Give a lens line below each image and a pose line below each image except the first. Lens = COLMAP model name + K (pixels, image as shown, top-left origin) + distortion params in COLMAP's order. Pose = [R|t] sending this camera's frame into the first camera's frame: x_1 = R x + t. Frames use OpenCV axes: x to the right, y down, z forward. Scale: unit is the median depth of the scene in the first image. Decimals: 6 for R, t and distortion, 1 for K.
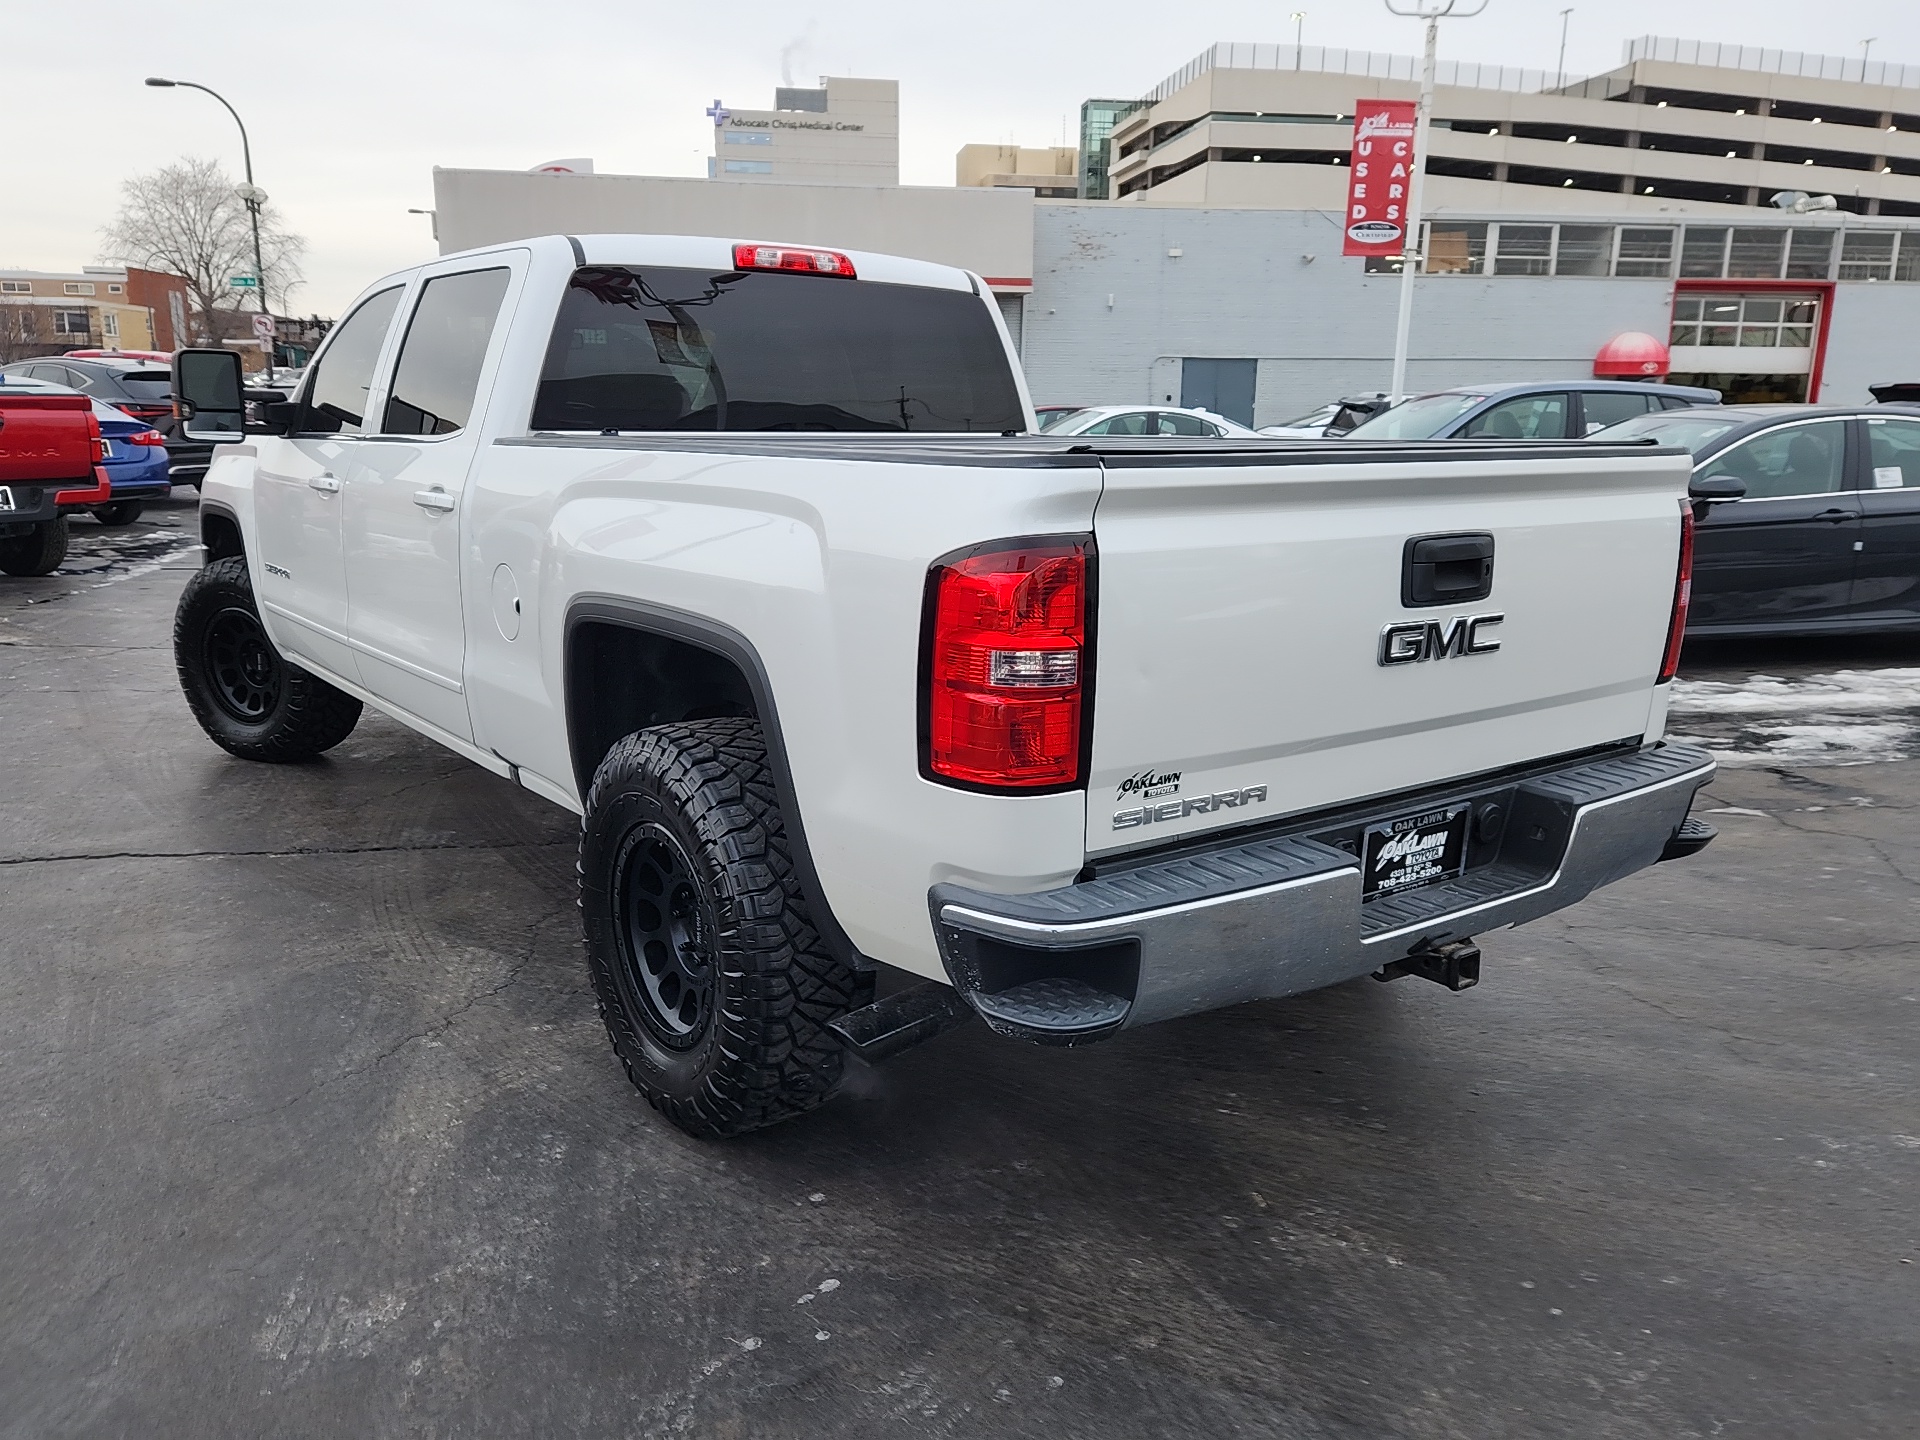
lens RADIAL K [[1500.0, 0, 967.6], [0, 1500.0, 714.1], [0, 0, 1]] dist [0.079088, -0.063676]
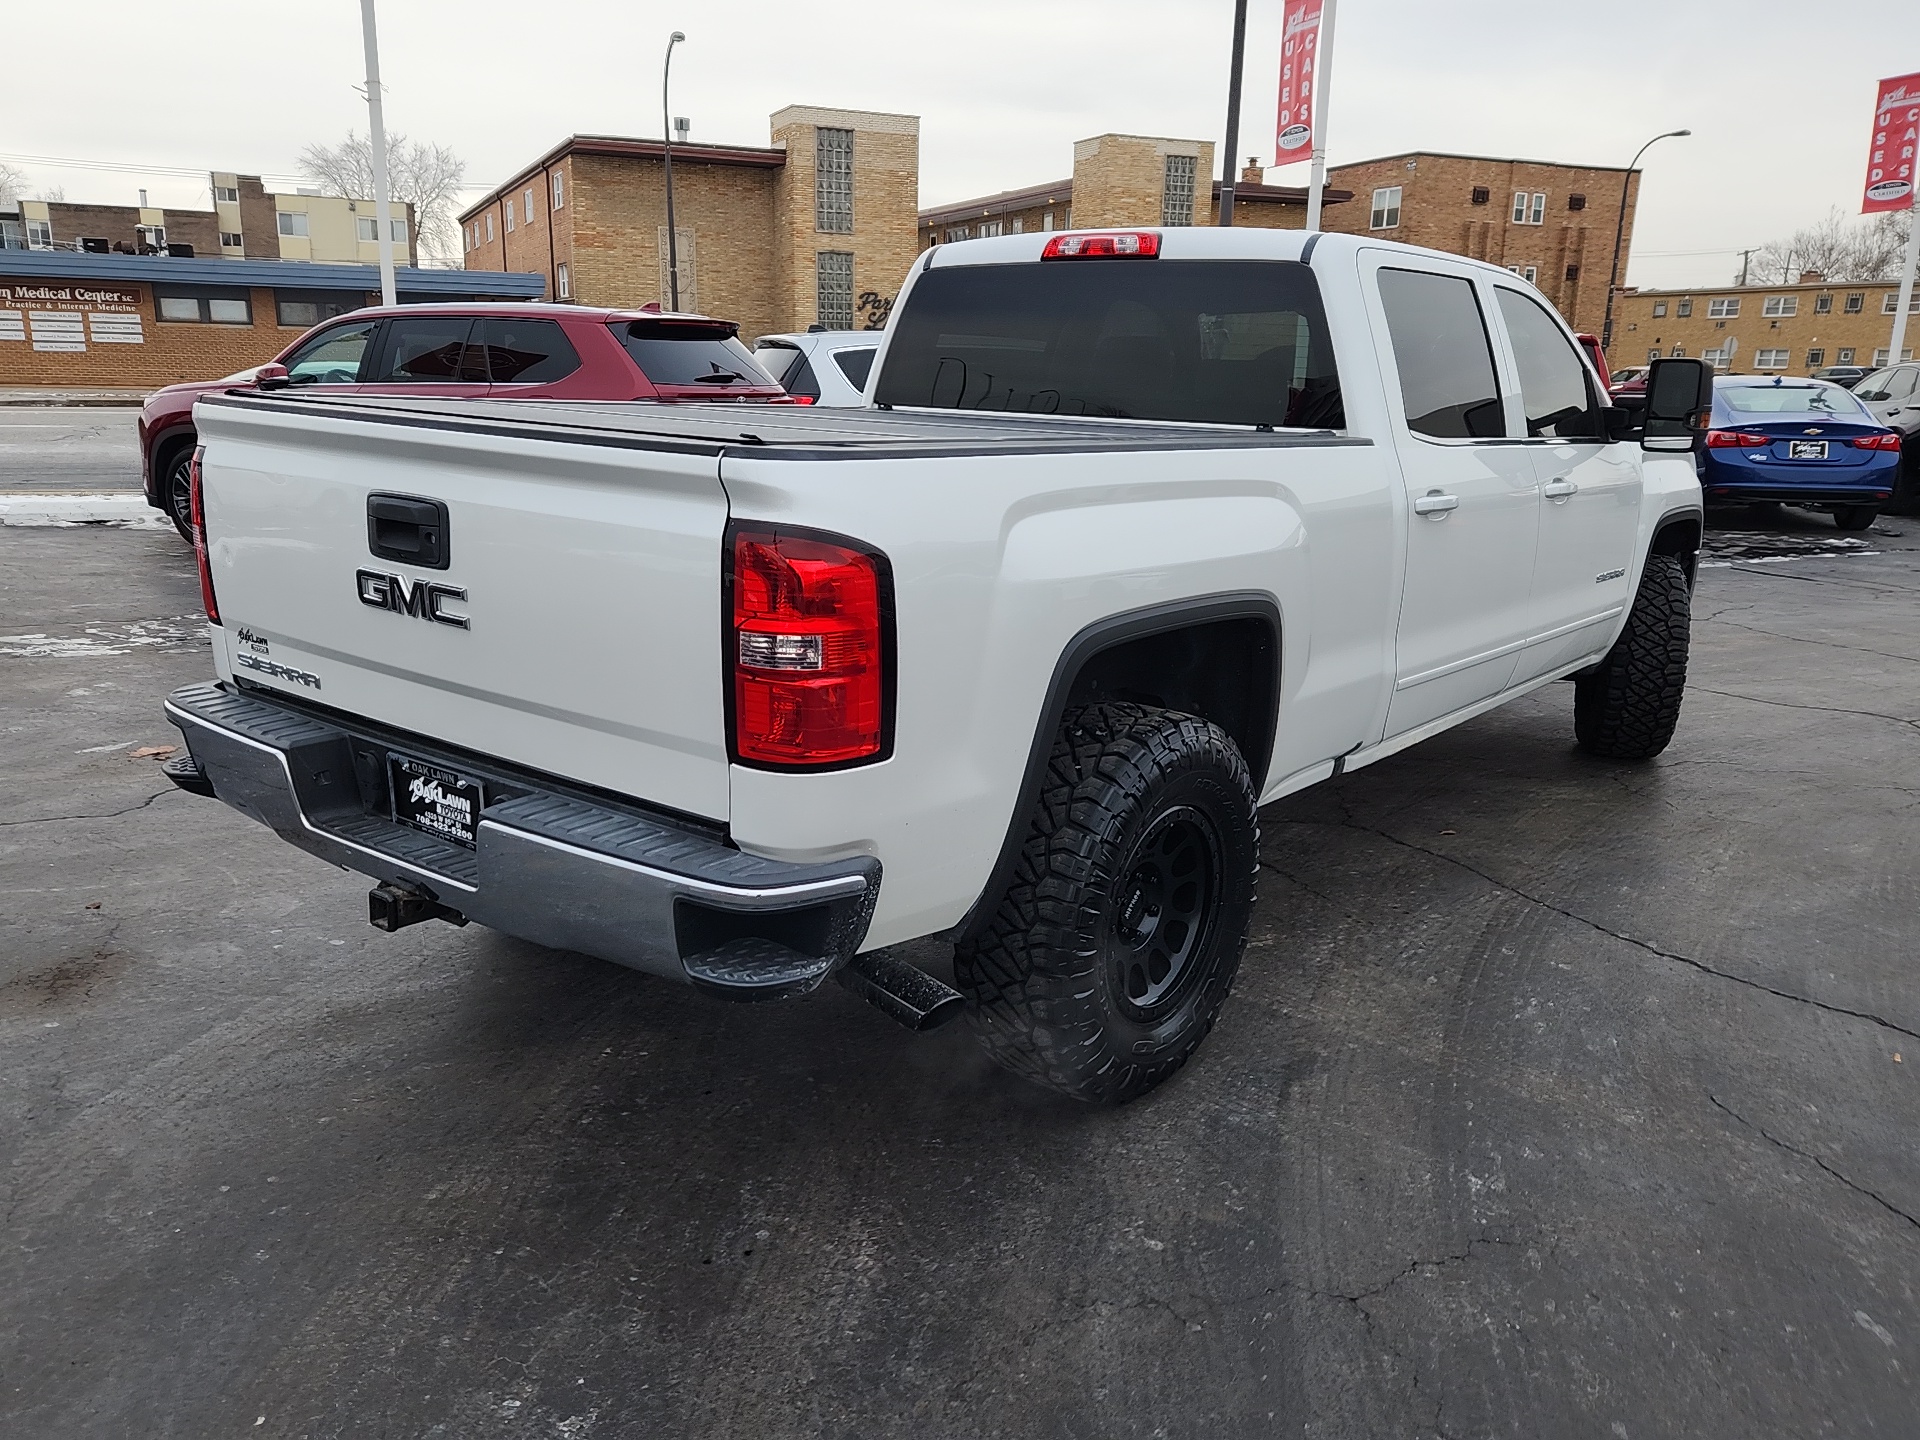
lens RADIAL K [[1500.0, 0, 953.9], [0, 1500.0, 731.7], [0, 0, 1]] dist [0.079088, -0.063676]
pose [[0.259456, 0.228271, -0.938390, 0.213494], [-0.223867, 0.959414, 0.171488, -0.033778], [0.939450, 0.165580, 0.300028, 0.159113]]
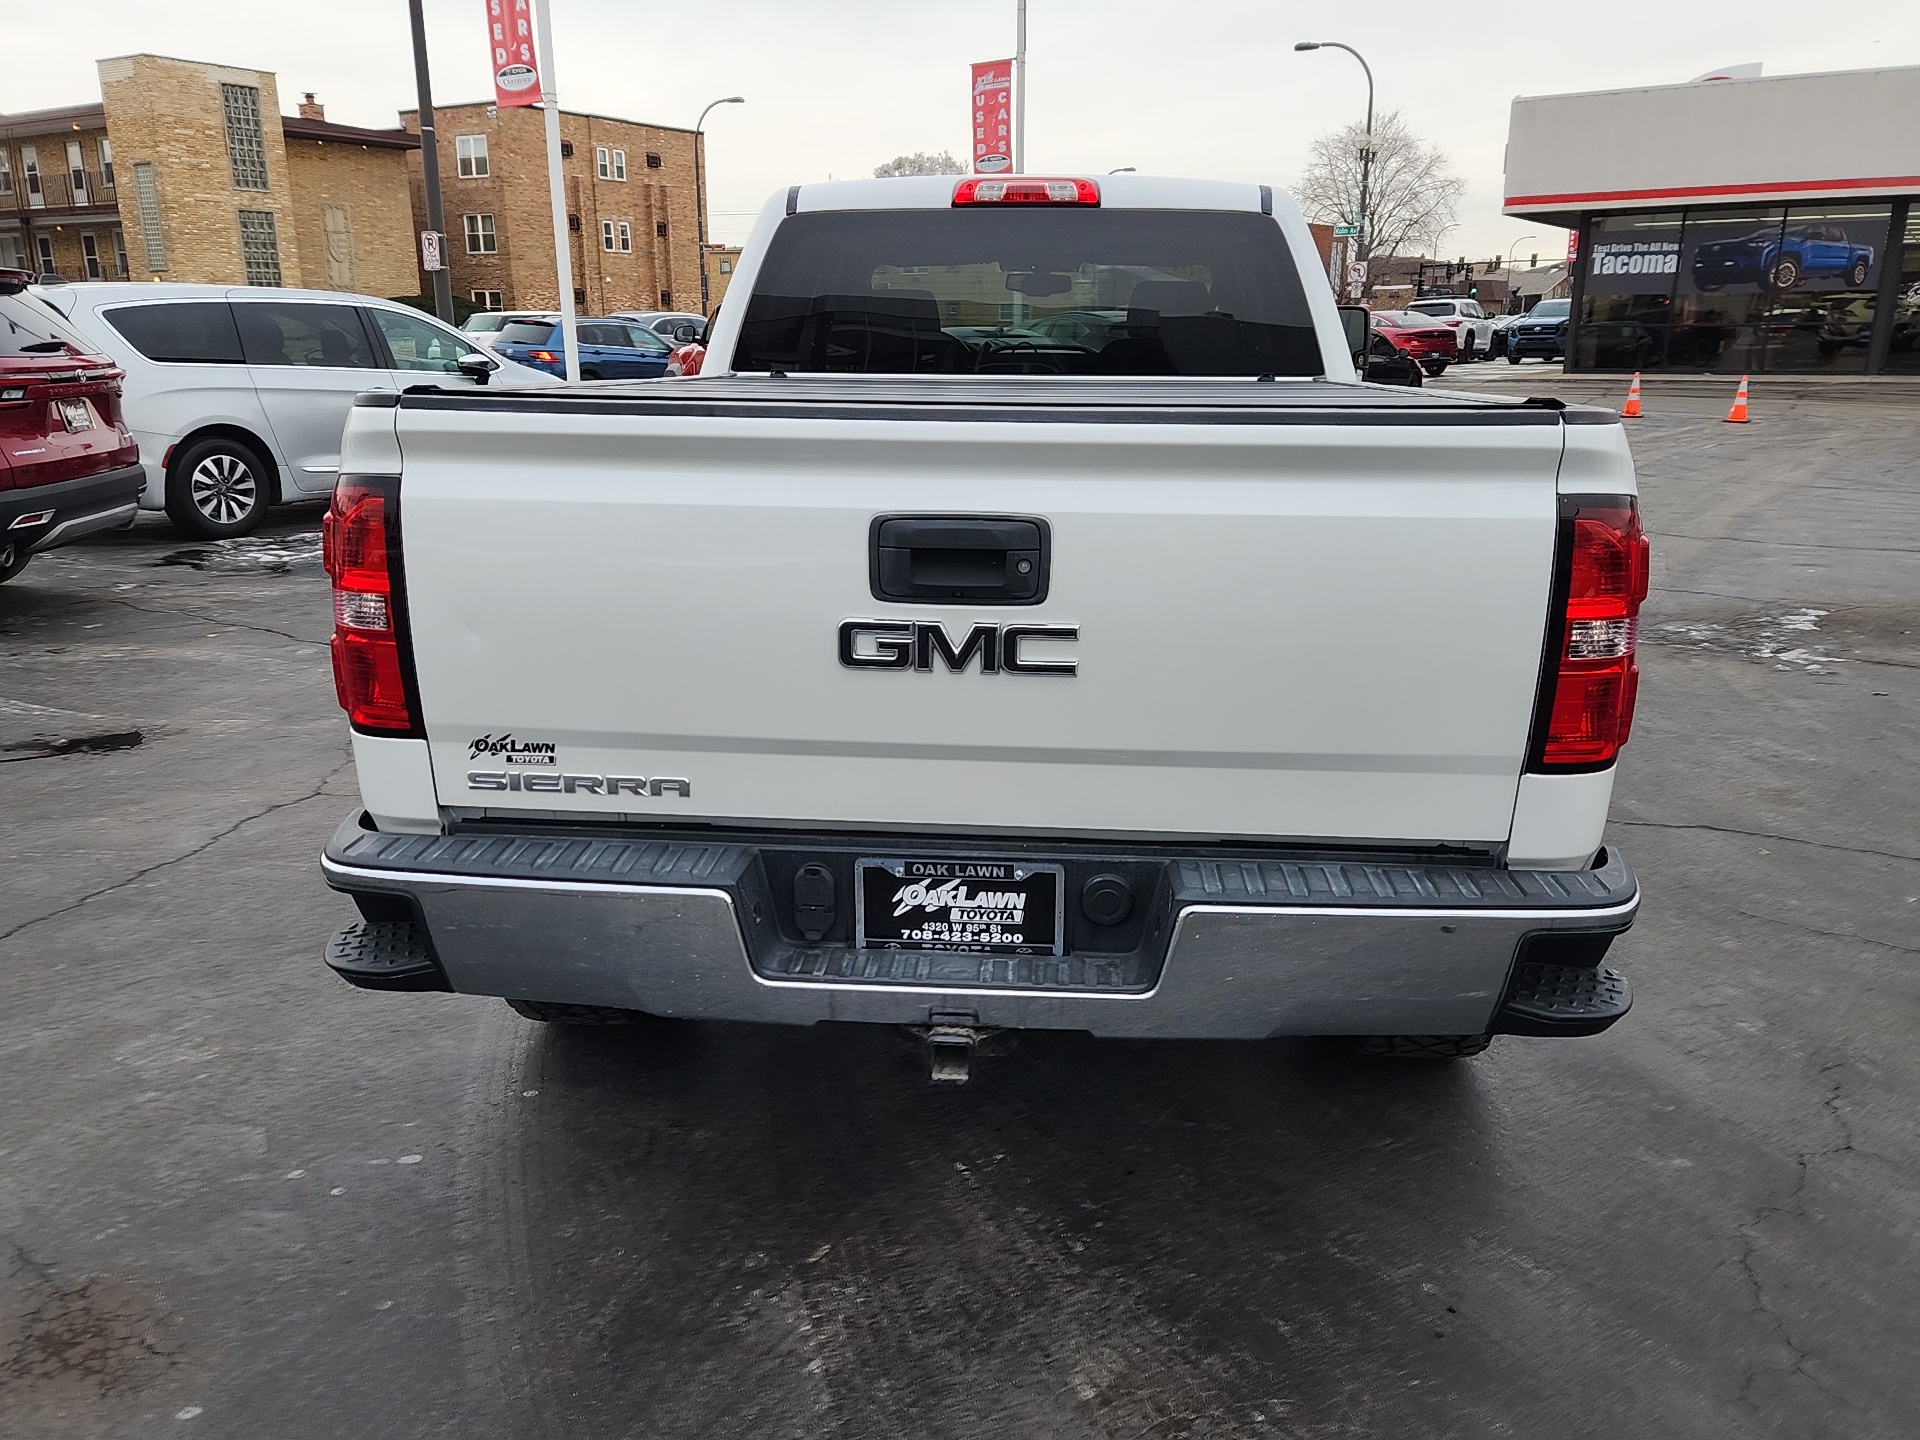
lens RADIAL K [[1500.0, 0, 952.0], [0, 1500.0, 730.1], [0, 0, 1]] dist [0.079088, -0.063676]
pose [[0.751205, 0.162381, -0.639784, 0.124343], [-0.132195, 0.986642, 0.095199, -0.012271], [0.646696, 0.013062, 0.762636, 0.060079]]
